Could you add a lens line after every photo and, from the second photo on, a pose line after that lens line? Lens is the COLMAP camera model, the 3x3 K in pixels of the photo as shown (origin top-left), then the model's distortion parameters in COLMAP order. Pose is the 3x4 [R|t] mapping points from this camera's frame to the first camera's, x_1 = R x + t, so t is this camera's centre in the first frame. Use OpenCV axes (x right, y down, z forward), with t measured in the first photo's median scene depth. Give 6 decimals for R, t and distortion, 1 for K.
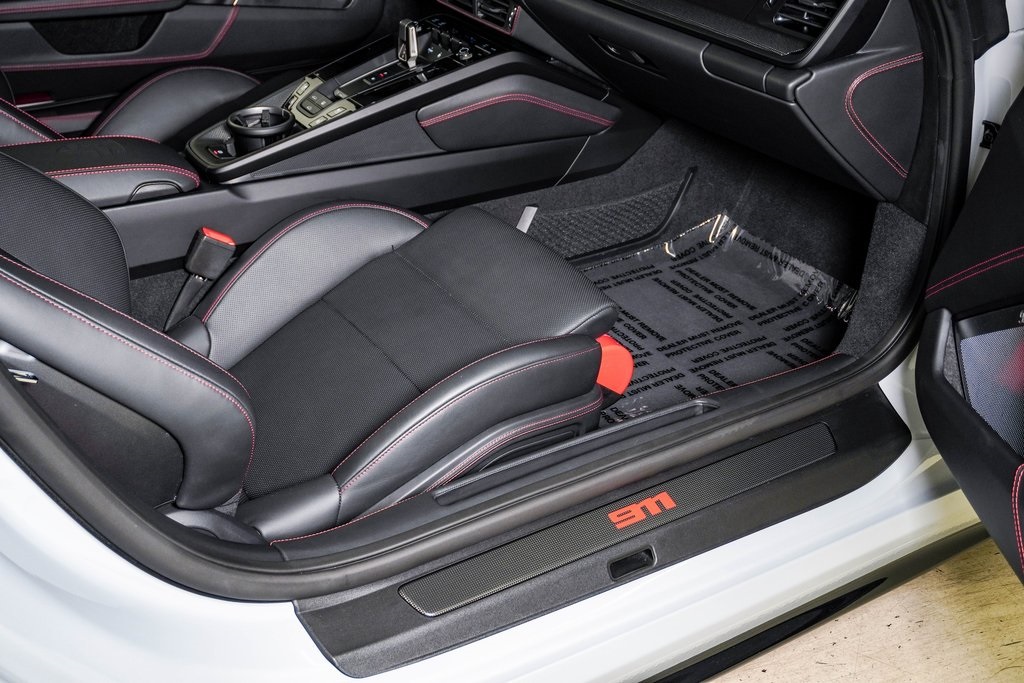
lens RADIAL K [[1278.3, 0, 510.7], [0, 1278.3, 345.9], [0, 0, 1]] dist [0.016910, 0.000000]
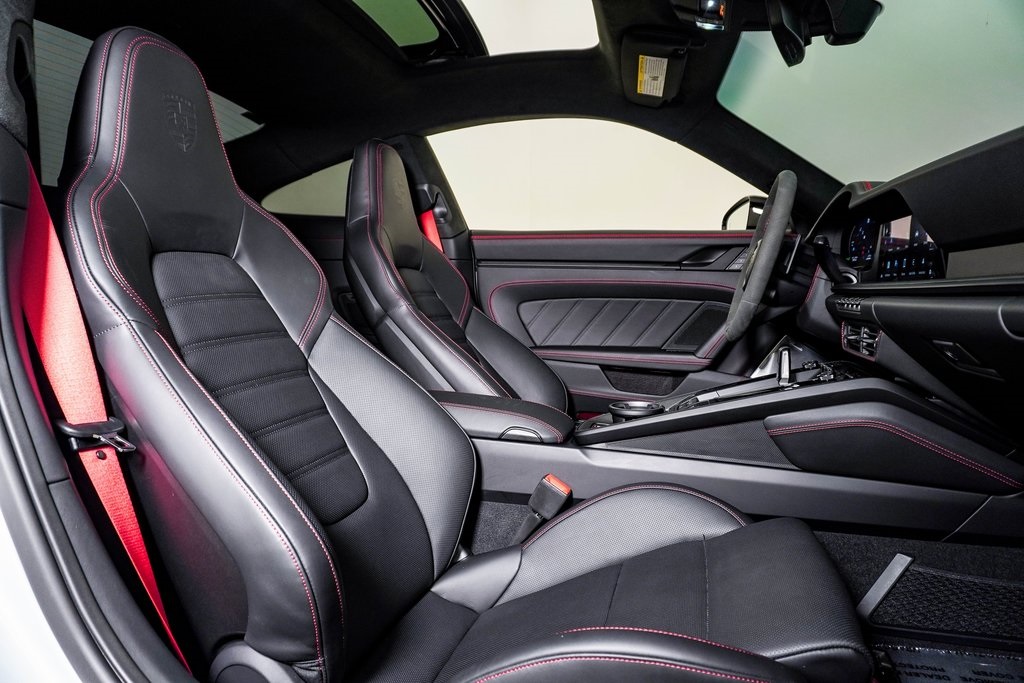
lens RADIAL K [[692.9, 0, 515.7], [0, 692.9, 338.4], [0, 0, 1]] dist [-0.039893, 0.024686]
pose [[0.686360, 0.037881, -0.726275, 0.189955], [-0.353694, 0.889972, -0.287837, -0.006523], [0.635461, 0.454439, 0.624240, 0.471117]]
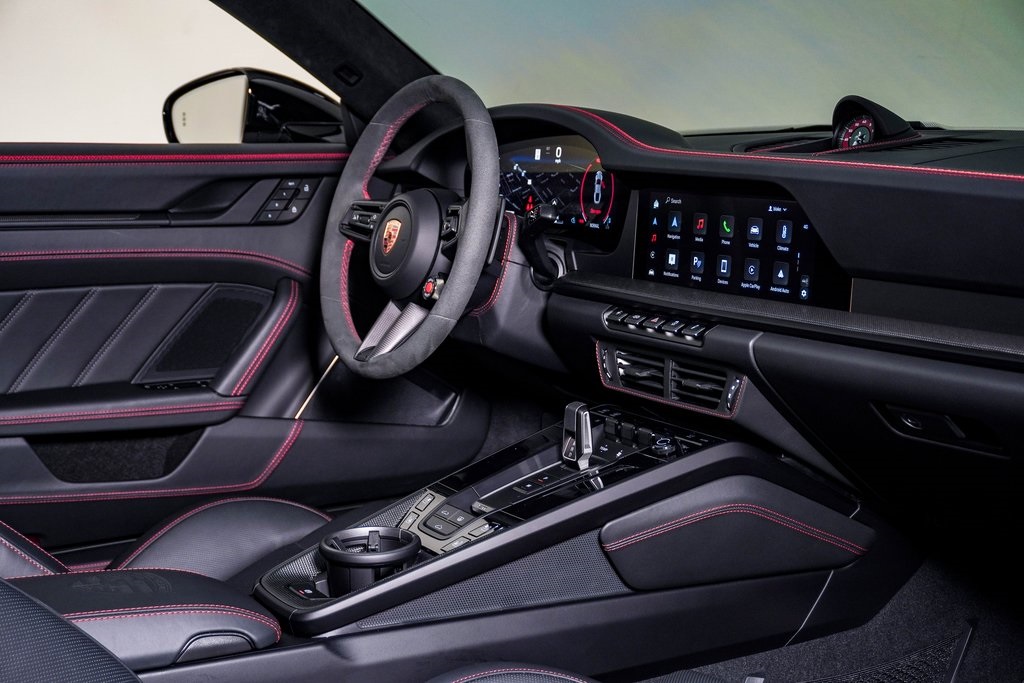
lens RADIAL K [[1520.0, 0, 515.3], [0, 1520.0, 340.5], [0, 0, 1]] dist [-0.003980, 0.000000]
pose [[0.999842, -0.017434, -0.003477, -0.109916], [0.015035, 0.933630, -0.357922, 0.009314], [0.009486, 0.357814, 0.933745, 0.213177]]
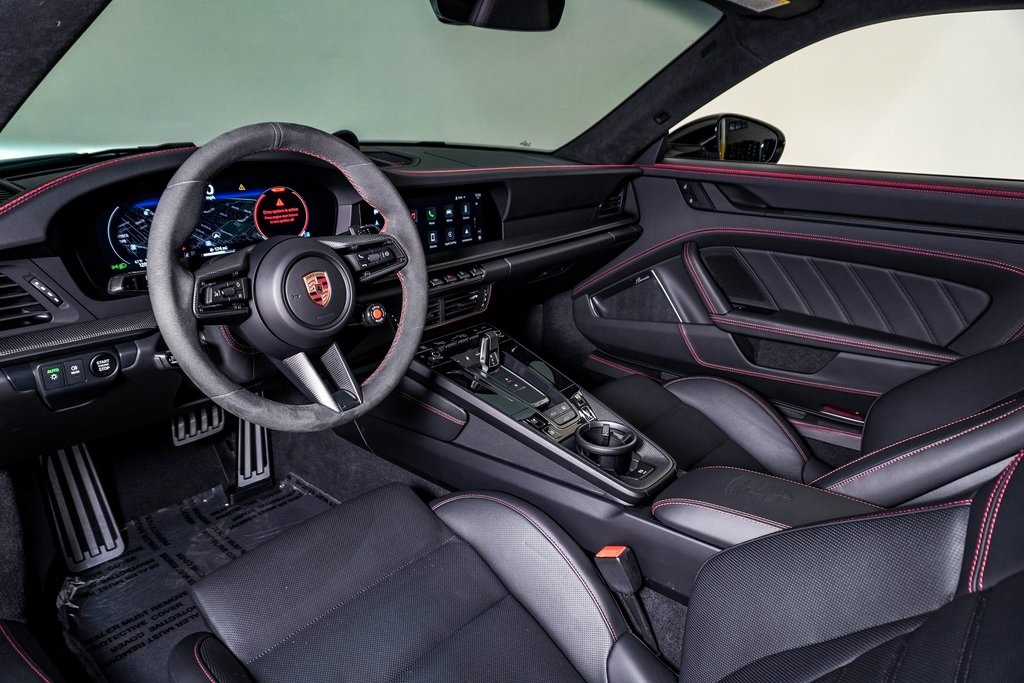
lens RADIAL K [[692.9, 0, 511.5], [0, 692.9, 339.7], [0, 0, 1]] dist [-0.039893, 0.024686]
pose [[-0.309078, -0.335311, 0.889965, -0.631620], [0.440594, 0.778820, 0.446450, -0.511318], [-0.842821, 0.530101, -0.092980, 1.033641]]
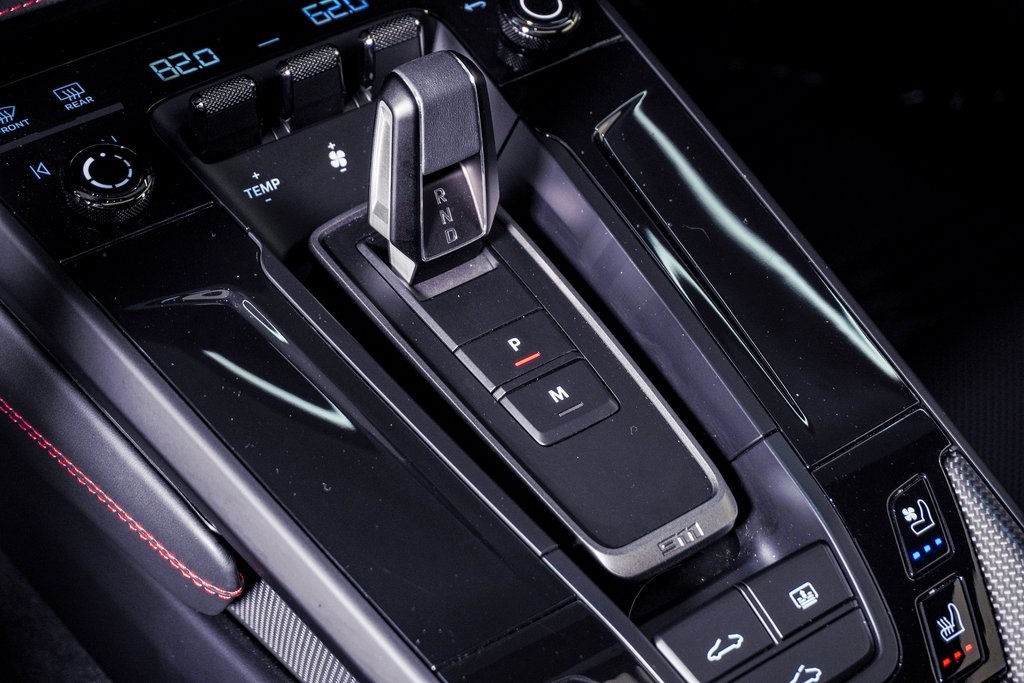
lens RADIAL K [[2230.9, 0, 518.1], [0, 2230.9, 348.5], [0, 0, 1]] dist [0.008613, 0.000000]
pose [[-0.089835, -0.647065, 0.757124, -0.352876], [0.485228, 0.635439, 0.600642, -0.414450], [-0.869761, 0.421336, 0.256889, 0.911602]]
